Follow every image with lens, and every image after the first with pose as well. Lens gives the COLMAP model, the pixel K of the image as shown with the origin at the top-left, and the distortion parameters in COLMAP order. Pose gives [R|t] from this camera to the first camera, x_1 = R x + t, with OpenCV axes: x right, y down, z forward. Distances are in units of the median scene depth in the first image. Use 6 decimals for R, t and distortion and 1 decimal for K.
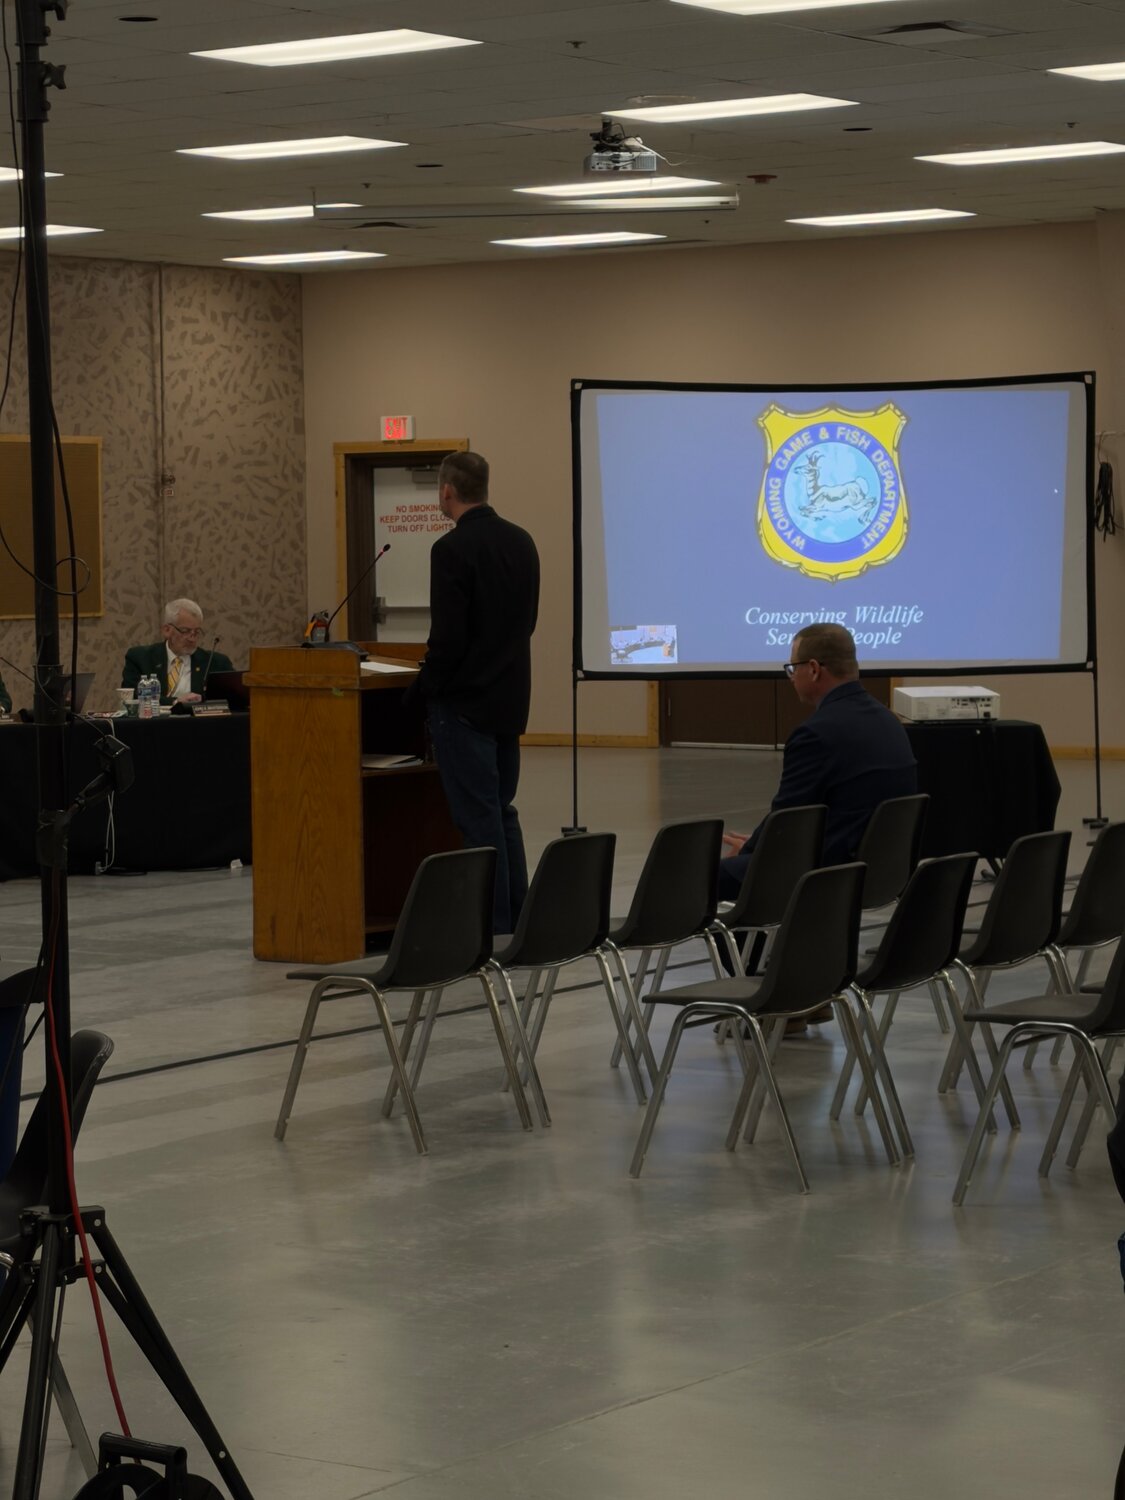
lens RADIAL K [[3759.1, 0, 528.9], [0, 3759.1, 751.7], [0, 0, 1]] dist [0.177411, 0.000000]
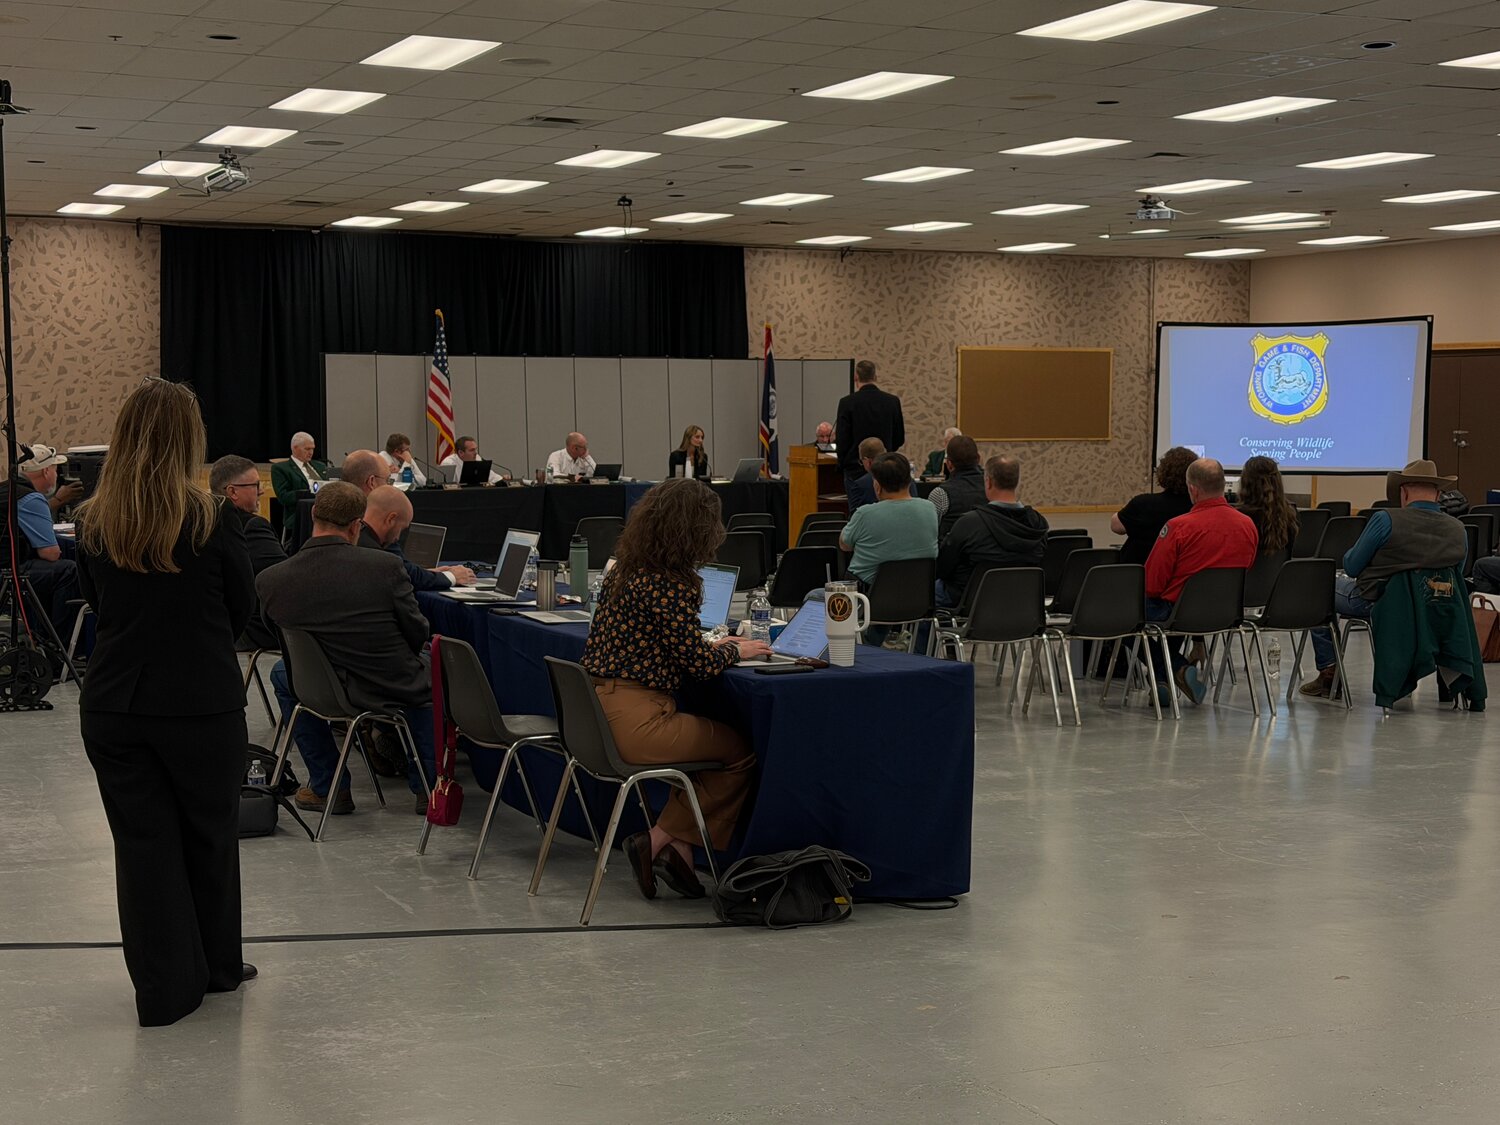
lens RADIAL K [[2207.3, 0, 744.2], [0, 2207.3, 561.4], [0, 0, 1]] dist [0.138952, 0.000000]
pose [[0.874131, 0.048669, -0.483245, 0.411356], [-0.040998, 0.998810, 0.026432, 0.006280], [0.483956, -0.003293, 0.875086, -0.143212]]
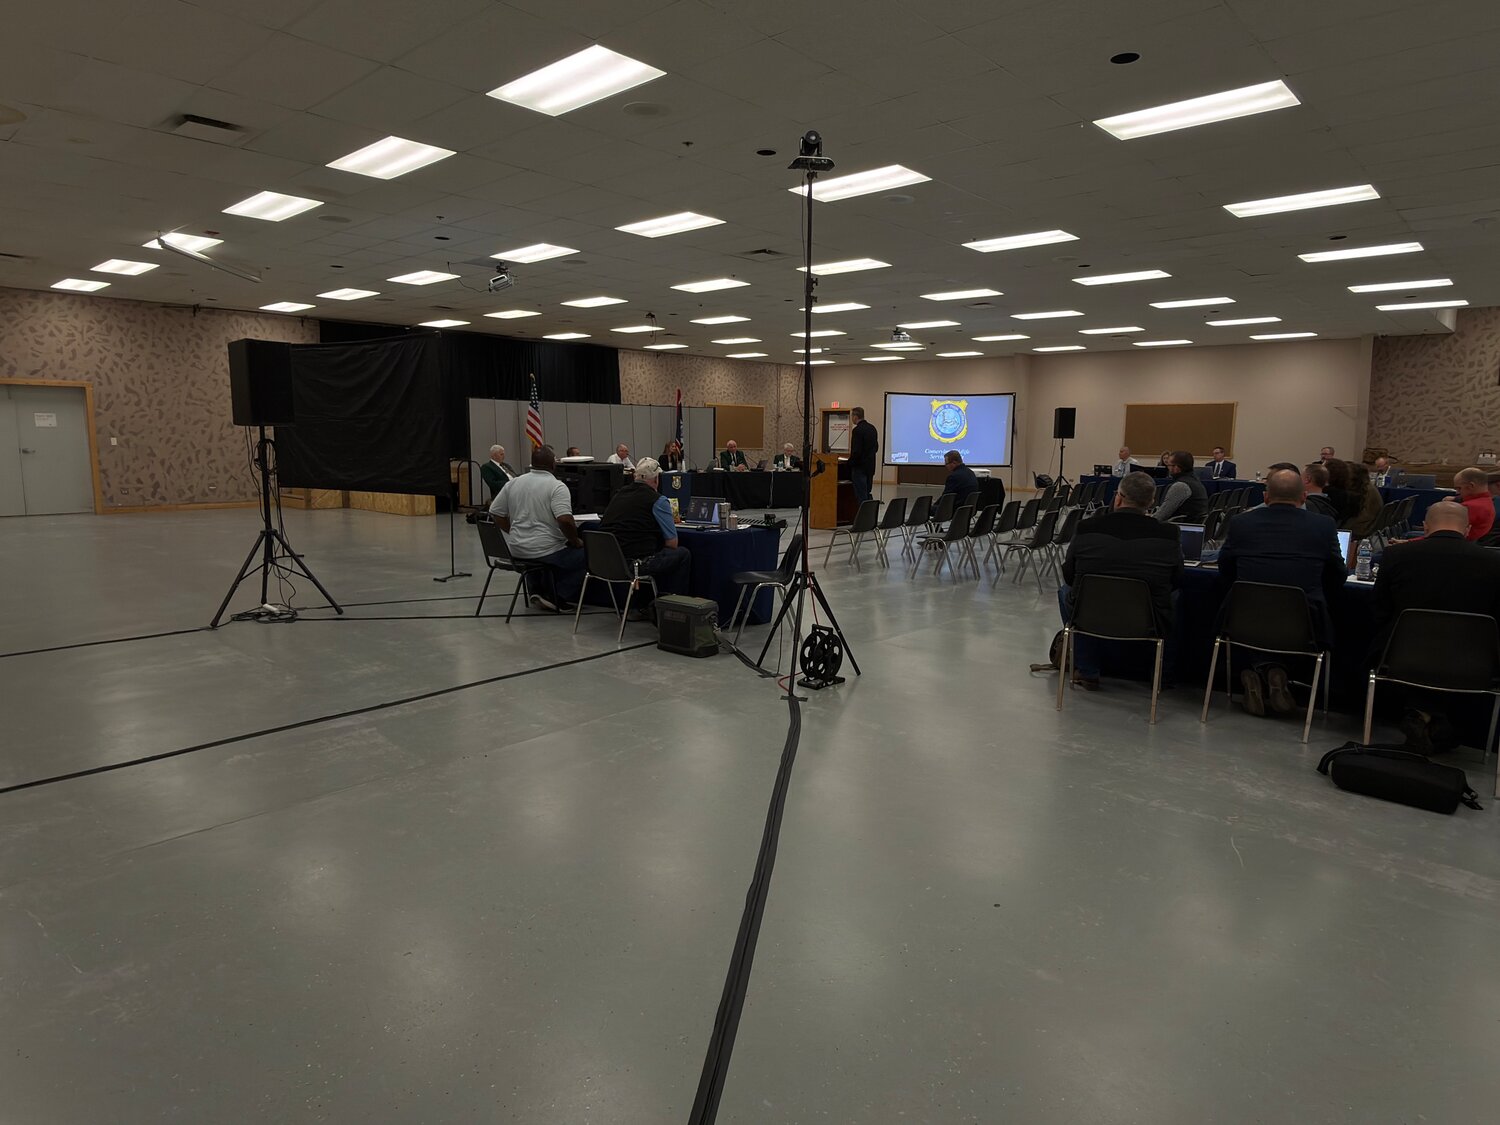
lens RADIAL K [[900.5, 0, 741.8], [0, 900.5, 563.4], [0, 0, 1]] dist [0.002836, 0.000547]
pose [[0.992164, 0.040505, -0.118197, -0.020310], [-0.030334, 0.995780, 0.086619, 0.007182], [0.121207, -0.082355, 0.989205, -0.002551]]
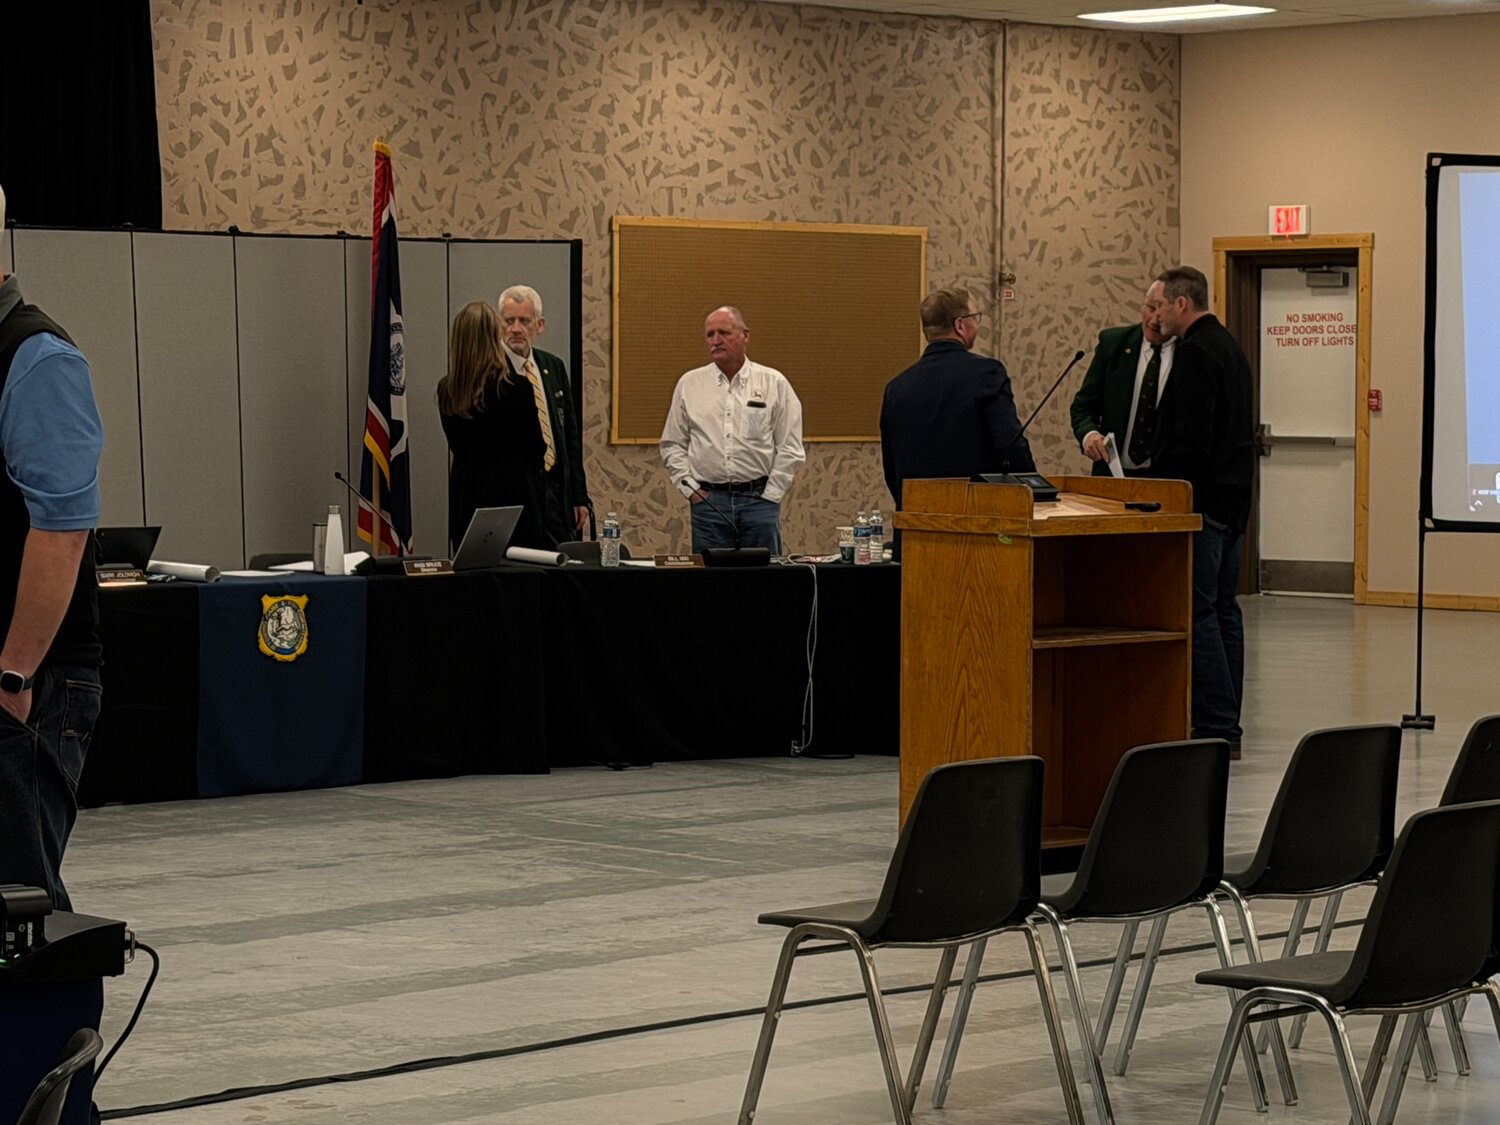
lens RADIAL K [[4270.8, 0, 775.0], [0, 4270.8, 548.8], [0, 0, 1]] dist [0.116722, 0.000000]
pose [[0.981943, 0.025679, -0.187424, 0.049718], [-0.027918, 0.999567, -0.009313, -0.003094], [0.187104, 0.014378, 0.982235, 0.087917]]
